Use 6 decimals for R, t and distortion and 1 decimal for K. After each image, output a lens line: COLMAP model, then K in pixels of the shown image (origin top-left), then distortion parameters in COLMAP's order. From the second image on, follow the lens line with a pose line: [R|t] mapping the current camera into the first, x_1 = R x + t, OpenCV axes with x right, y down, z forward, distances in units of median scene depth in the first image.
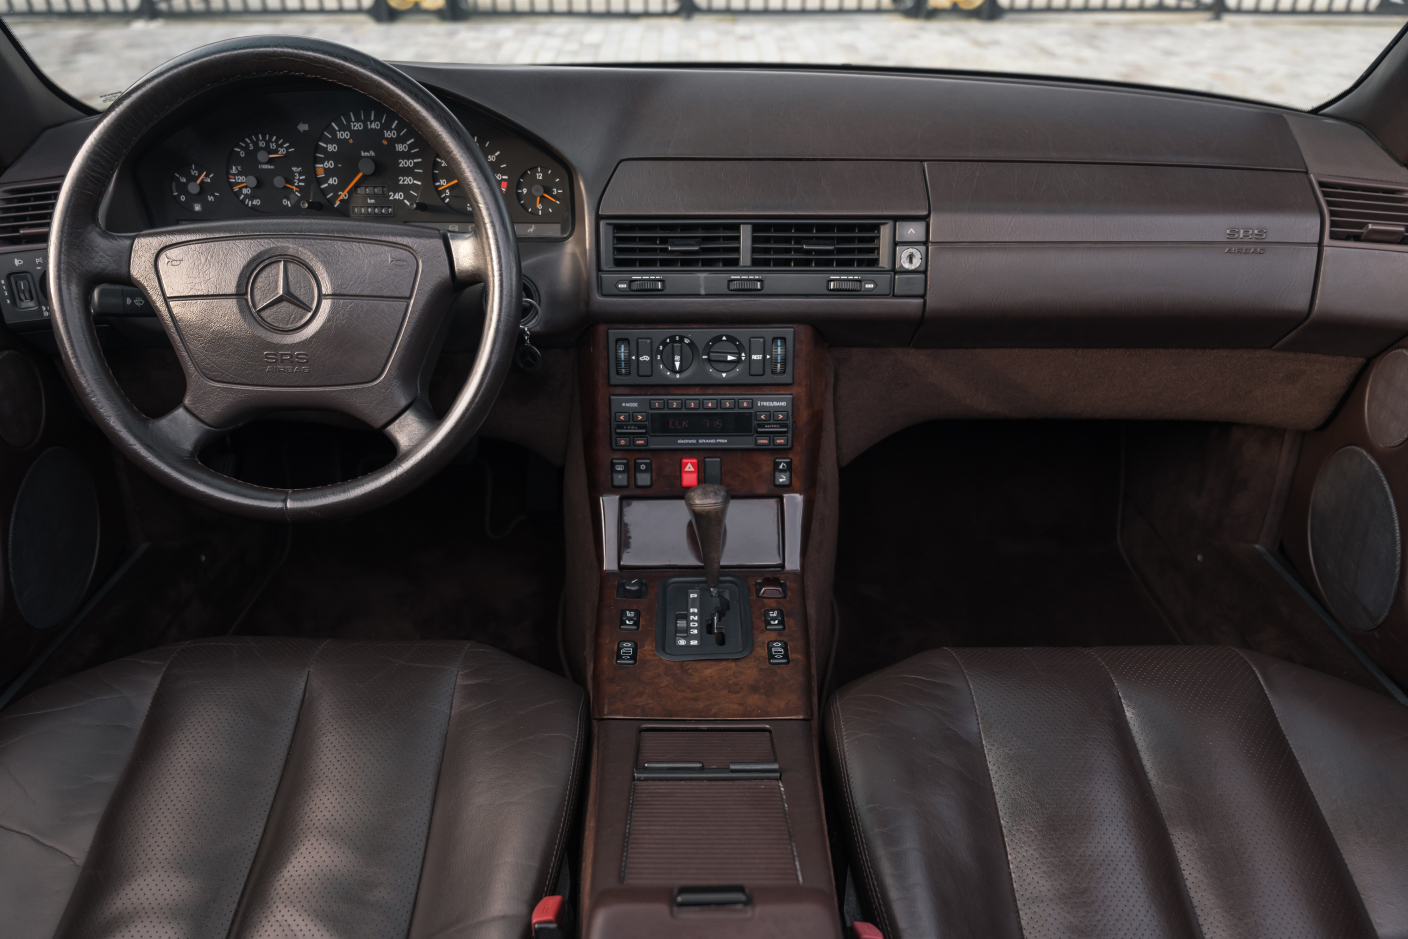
lens RADIAL K [[980.3, 0, 702.2], [0, 980.3, 476.4], [0, 0, 1]] dist [0.005243, -0.020441]
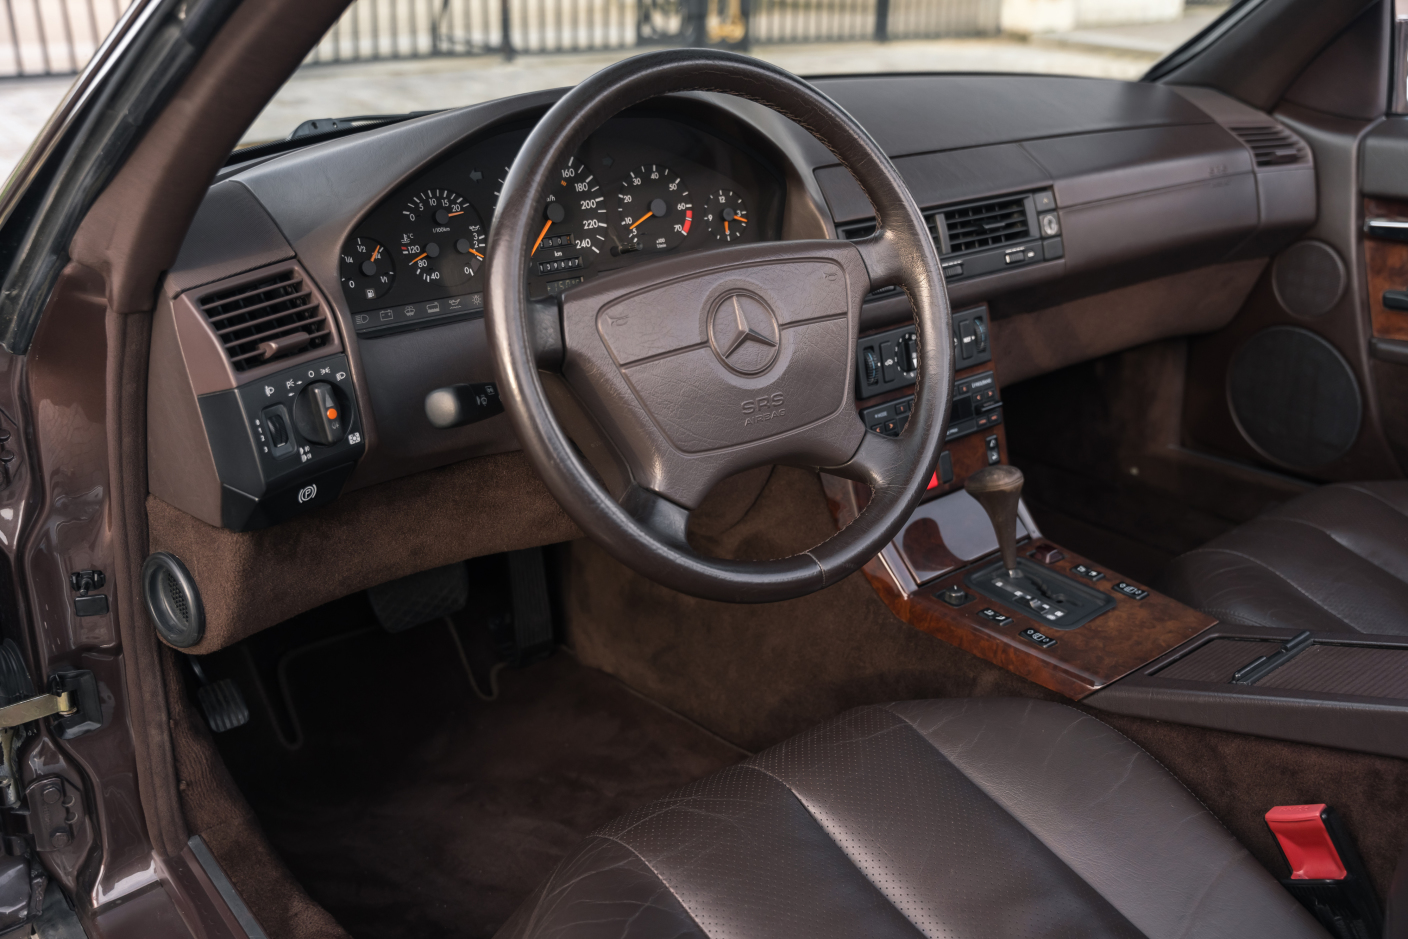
lens RADIAL K [[1241.9, 0, 690.2], [0, 1241.9, 460.8], [0, 0, 1]] dist [-0.005095, -0.017020]
pose [[0.787125, -0.236434, 0.569679, -0.908447], [0.313195, 0.948891, -0.038923, -0.042287], [-0.531360, 0.209058, 0.820945, 0.126143]]
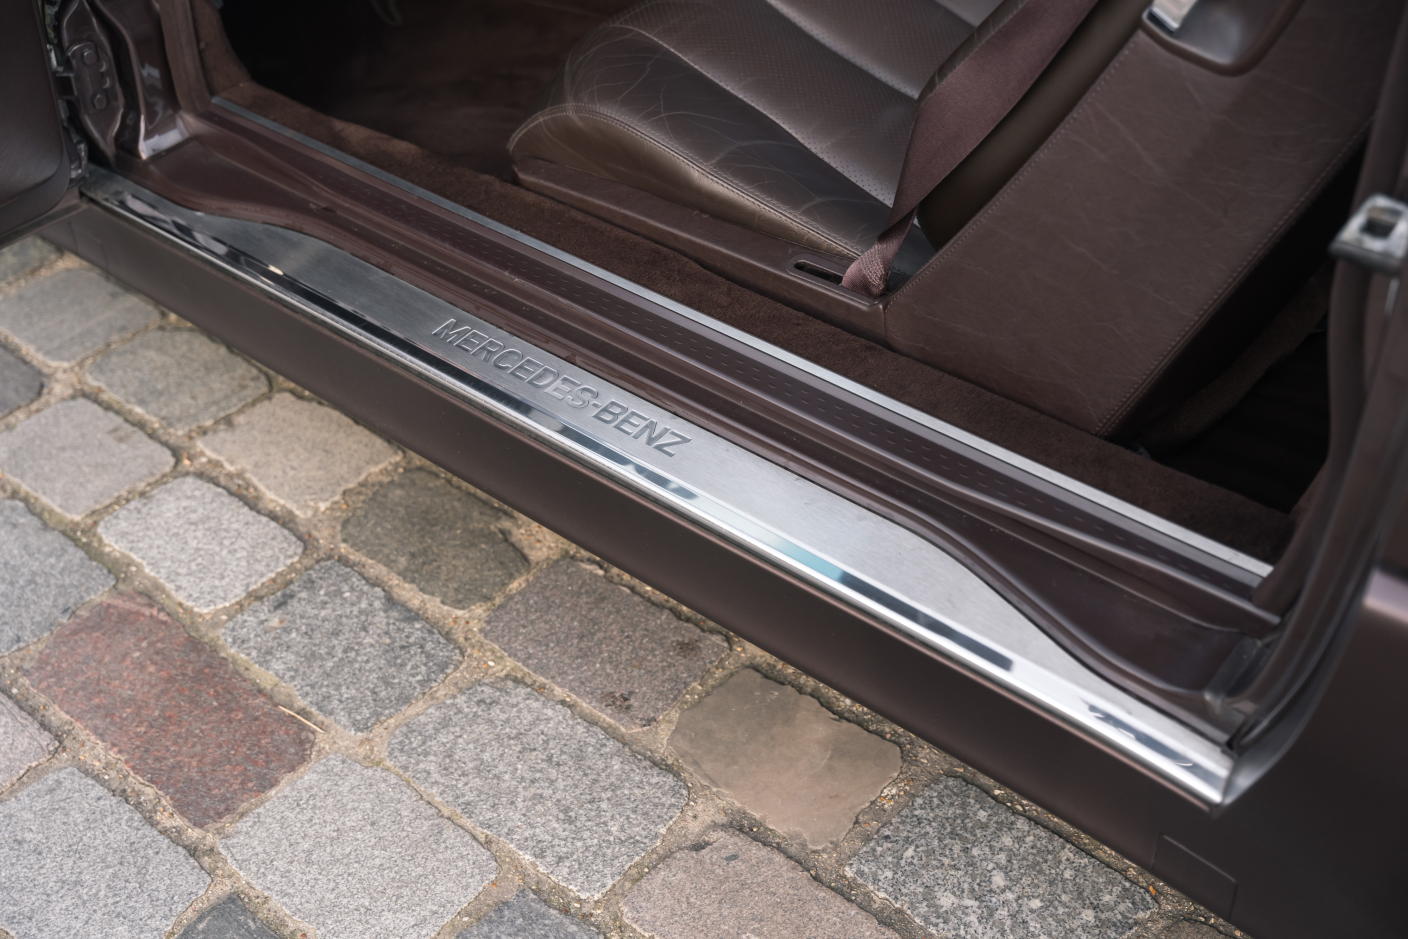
lens RADIAL K [[1725.8, 0, 704.3], [0, 1725.8, 459.2], [0, 0, 1]] dist [-0.011508, 0.000000]
pose [[0.650477, -0.480949, 0.587850, -1.530475], [0.380573, 0.876188, 0.295735, 0.081895], [-0.657300, 0.031351, 0.752977, -0.231797]]
